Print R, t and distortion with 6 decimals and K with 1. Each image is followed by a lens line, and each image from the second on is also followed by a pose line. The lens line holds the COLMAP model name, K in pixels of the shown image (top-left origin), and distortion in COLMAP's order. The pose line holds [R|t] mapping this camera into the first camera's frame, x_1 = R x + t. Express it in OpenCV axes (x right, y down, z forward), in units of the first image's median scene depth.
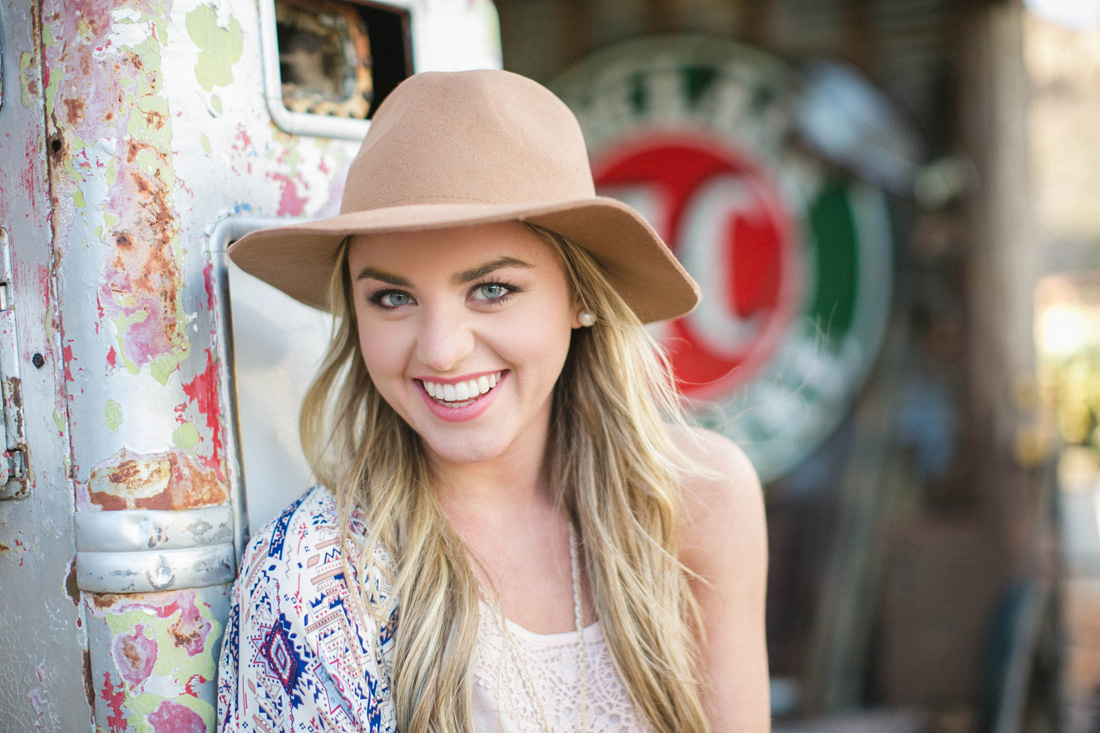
lens RADIAL K [[1661.7, 0, 549.4], [0, 1661.7, 366.1], [0, 0, 1]] dist [-0.154976, 0.000000]
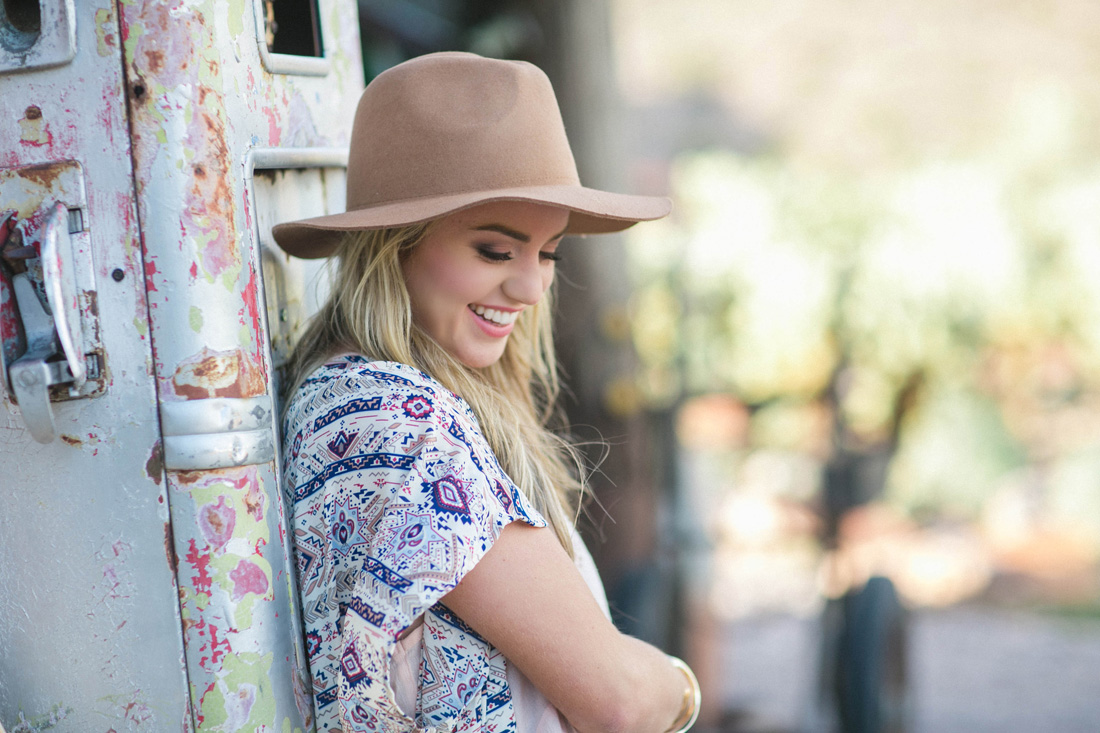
lens RADIAL K [[2687.7, 0, 549.9], [0, 2687.7, 366.6], [0, 0, 1]] dist [-0.221825, 0.000000]
pose [[0.953014, -0.034483, 0.300958, -0.598639], [0.028751, 0.999311, 0.023457, 0.026050], [-0.301560, -0.013702, 0.953349, -0.906445]]
